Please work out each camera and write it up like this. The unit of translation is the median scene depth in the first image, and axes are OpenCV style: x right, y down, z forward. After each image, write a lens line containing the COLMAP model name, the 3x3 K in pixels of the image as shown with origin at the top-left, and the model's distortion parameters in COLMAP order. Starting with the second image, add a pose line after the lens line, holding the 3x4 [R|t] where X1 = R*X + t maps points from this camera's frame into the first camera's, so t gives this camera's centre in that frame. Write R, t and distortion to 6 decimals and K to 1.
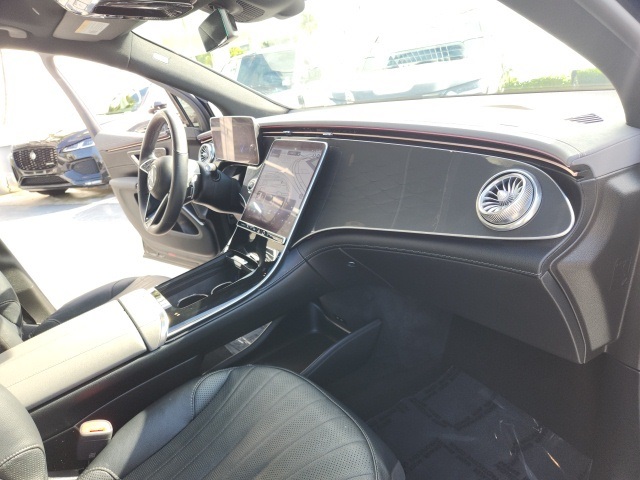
lens RADIAL K [[425.3, 0, 321.8], [0, 425.3, 237.9], [0, 0, 1]] dist [0.074602, -0.061746]
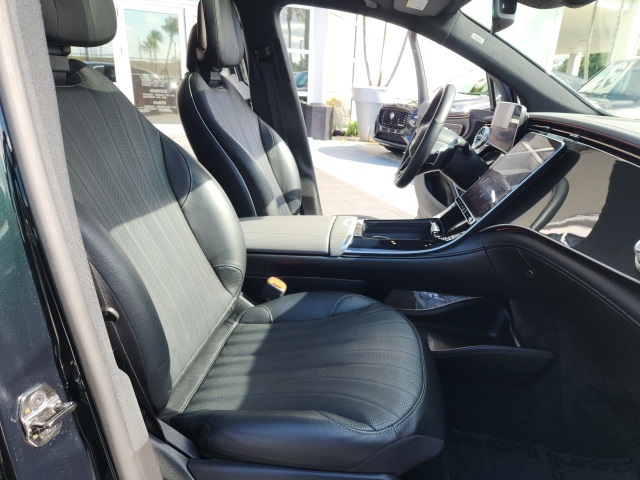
lens RADIAL K [[425.3, 0, 321.8], [0, 425.3, 237.9], [0, 0, 1]] dist [0.074602, -0.061746]
pose [[0.704043, 0.398870, -0.587560, 0.208625], [-0.381912, 0.910196, 0.160268, 0.010605], [0.598721, 0.111561, 0.793150, -0.026654]]
